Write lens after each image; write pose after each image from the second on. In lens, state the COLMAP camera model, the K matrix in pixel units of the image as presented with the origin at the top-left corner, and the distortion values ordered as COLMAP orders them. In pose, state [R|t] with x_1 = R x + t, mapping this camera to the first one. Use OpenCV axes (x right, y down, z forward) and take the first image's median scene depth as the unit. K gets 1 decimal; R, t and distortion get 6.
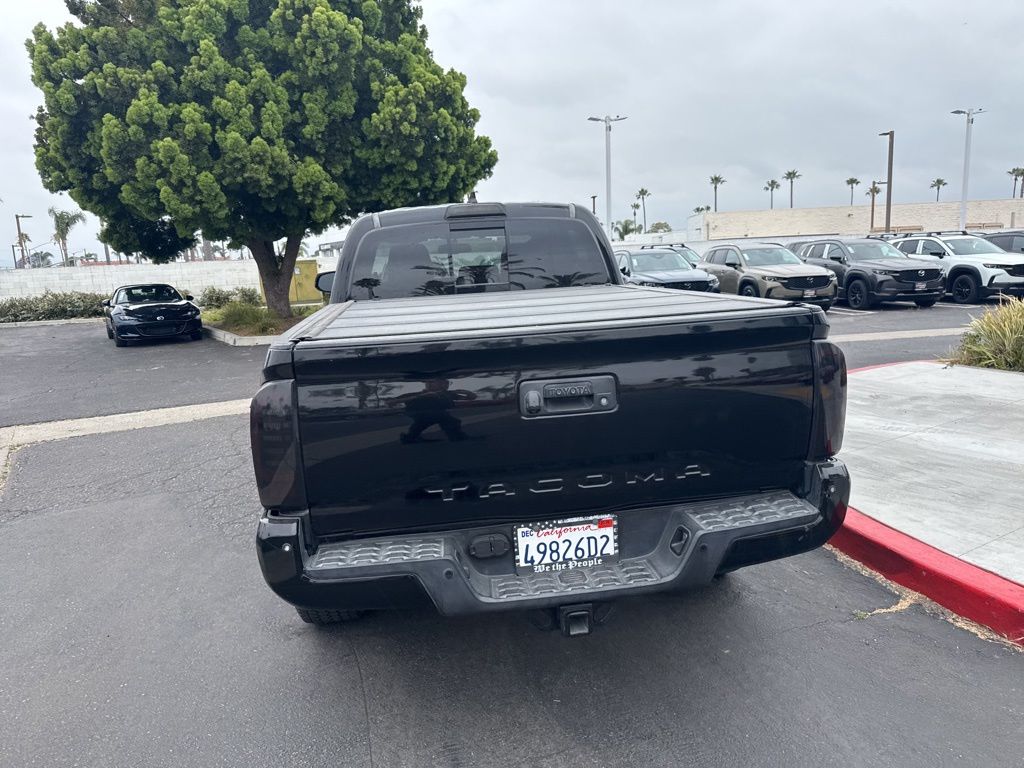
lens RADIAL K [[725.6, 0, 507.8], [0, 725.6, 389.5], [0, 0, 1]] dist [0.038449, -0.054518]
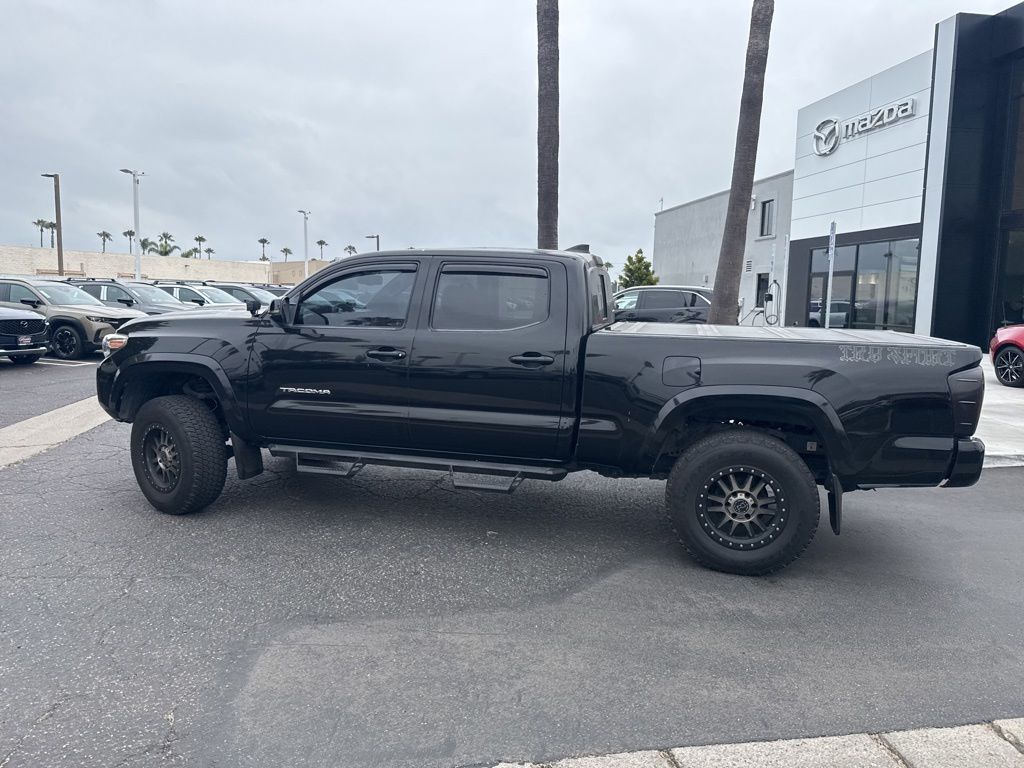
lens RADIAL K [[726.4, 0, 507.8], [0, 726.4, 375.5], [0, 0, 1]] dist [0.031363, -0.035630]
pose [[0.377307, -0.046002, 0.924945, -0.424025], [0.120754, 0.992682, 0.000113, -0.023279], [-0.918182, 0.111649, 0.380101, 0.229967]]
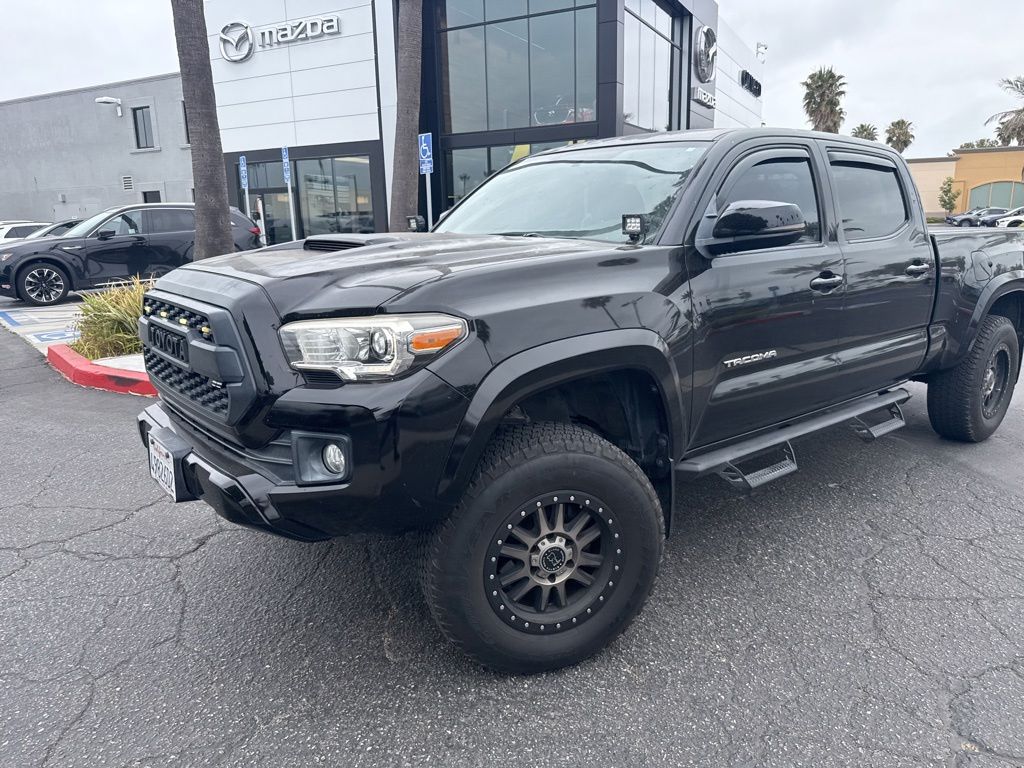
lens RADIAL K [[726.4, 0, 507.8], [0, 726.4, 375.5], [0, 0, 1]] dist [0.031363, -0.035630]
pose [[-0.514437, -0.124639, 0.848422, -0.269197], [0.189770, 0.948303, 0.254378, -0.099037], [-0.836267, 0.291867, -0.464189, 0.657472]]
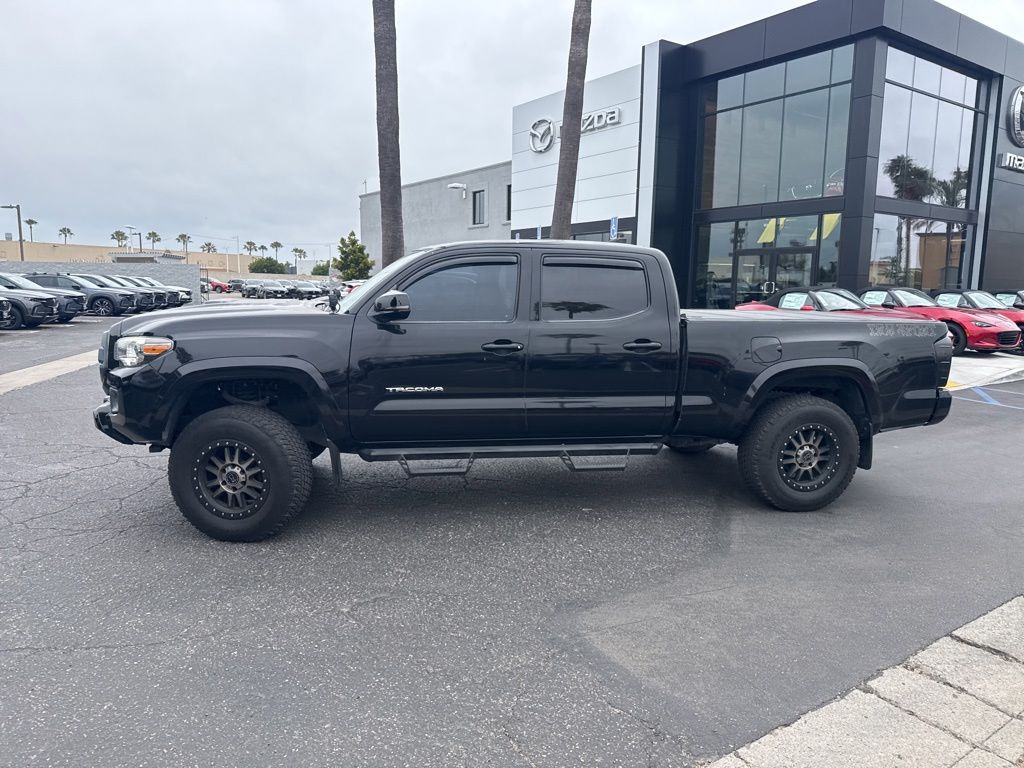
lens RADIAL K [[725.6, 0, 507.8], [0, 725.6, 389.5], [0, 0, 1]] dist [0.038449, -0.054518]
pose [[-0.062463, -0.097062, 0.993316, -0.474865], [0.159677, 0.981468, 0.105945, -0.059617], [-0.985191, 0.165228, -0.045807, 0.448131]]
